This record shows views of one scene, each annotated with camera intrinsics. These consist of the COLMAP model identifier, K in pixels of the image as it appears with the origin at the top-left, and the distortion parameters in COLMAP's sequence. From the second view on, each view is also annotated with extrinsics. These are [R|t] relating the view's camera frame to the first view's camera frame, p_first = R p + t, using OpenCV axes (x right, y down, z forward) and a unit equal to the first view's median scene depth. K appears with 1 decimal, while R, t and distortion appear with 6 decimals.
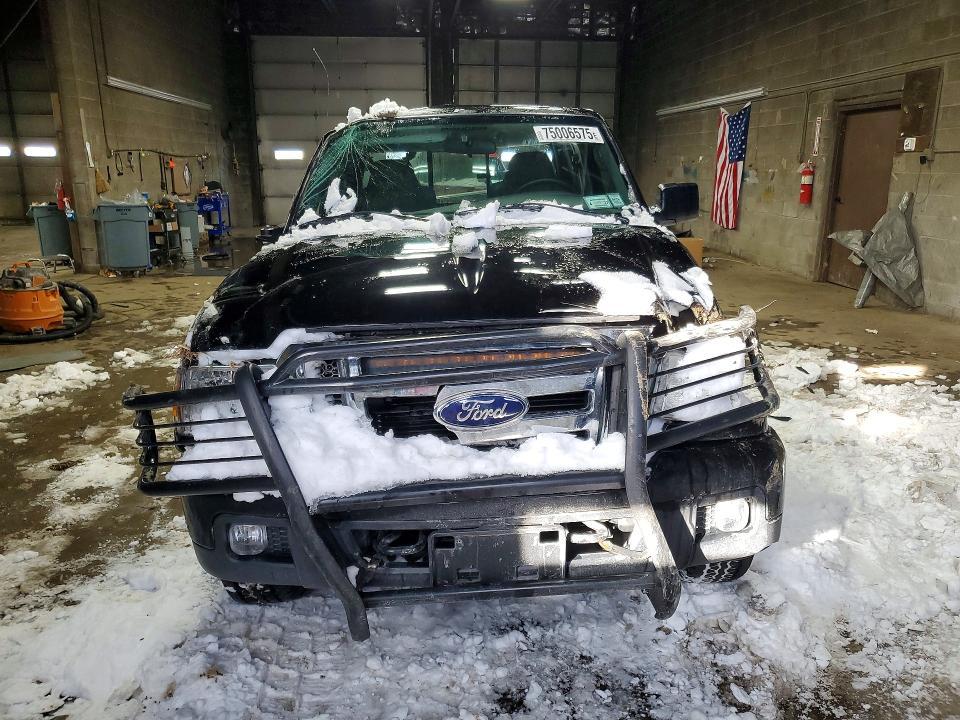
lens RADIAL K [[736.9, 0, 483.9], [0, 736.9, 359.8], [0, 0, 1]] dist [-0.005144, -0.003932]
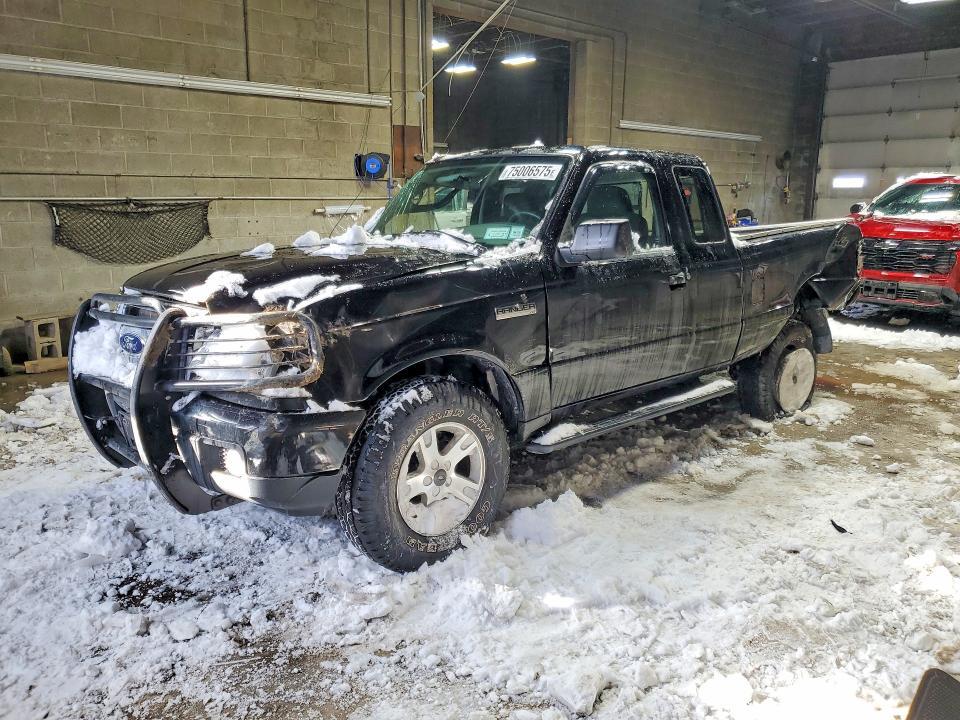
lens RADIAL K [[736.9, 0, 483.9], [0, 736.9, 359.8], [0, 0, 1]] dist [-0.005144, -0.003932]
pose [[0.650891, 0.167774, -0.740400, 0.179149], [-0.192979, 0.979804, 0.052373, -0.014831], [0.734234, 0.108793, 0.670123, 0.047000]]
